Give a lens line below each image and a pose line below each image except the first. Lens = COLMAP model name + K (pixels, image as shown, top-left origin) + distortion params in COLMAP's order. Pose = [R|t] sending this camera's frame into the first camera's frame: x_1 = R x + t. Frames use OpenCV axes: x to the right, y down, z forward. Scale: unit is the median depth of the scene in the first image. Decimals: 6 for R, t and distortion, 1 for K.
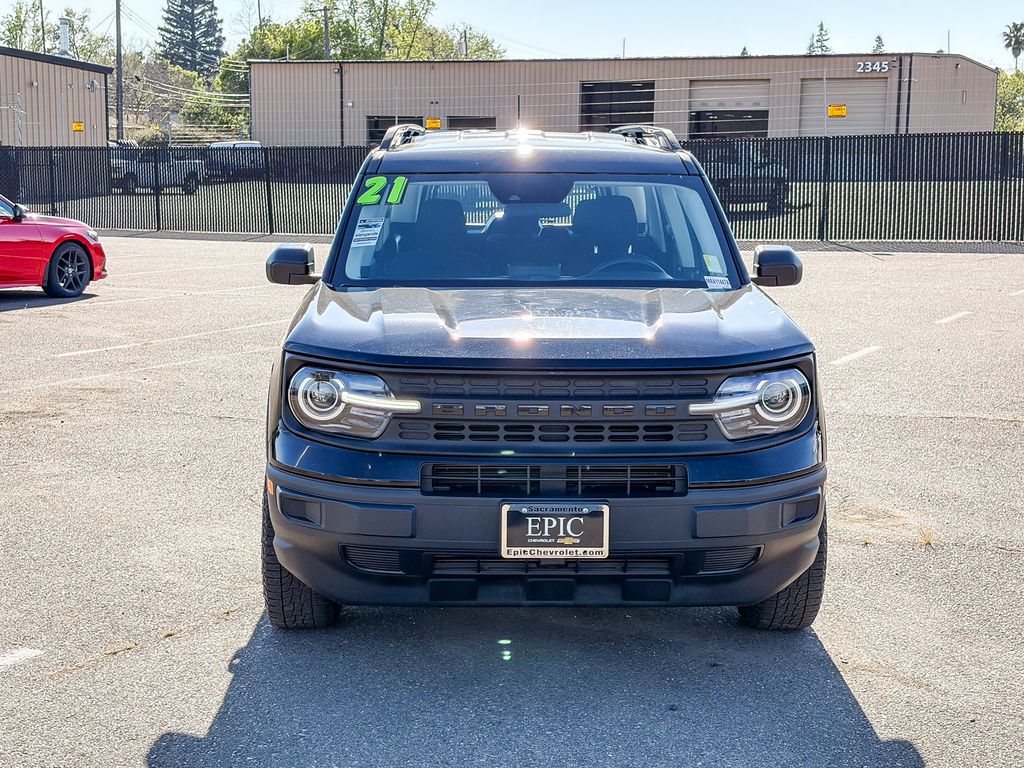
lens RADIAL K [[1702.1, 0, 512.0], [0, 1702.1, 384.0], [0, 0, 1]] dist [0.248679, -0.958938]
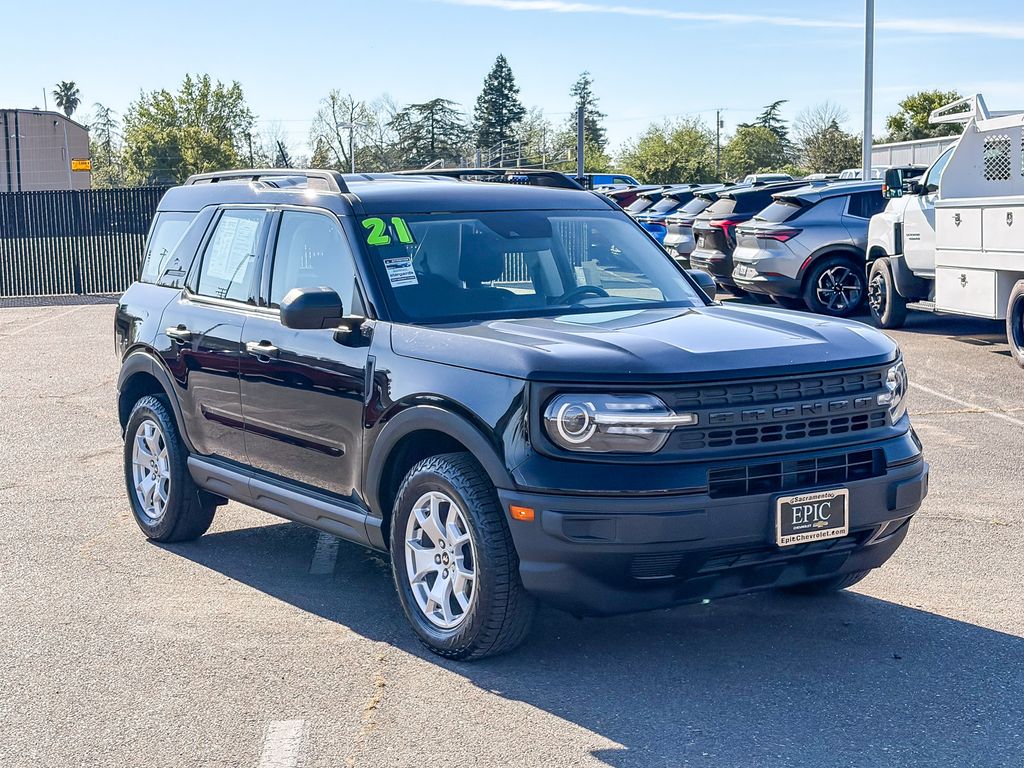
lens RADIAL K [[1702.1, 0, 512.0], [0, 1702.1, 384.0], [0, 0, 1]] dist [0.248679, -0.958938]
pose [[0.841162, -0.077251, 0.535237, -0.731147], [0.095017, 0.995460, -0.005651, -0.013196], [-0.532370, 0.055610, 0.844683, 0.143938]]
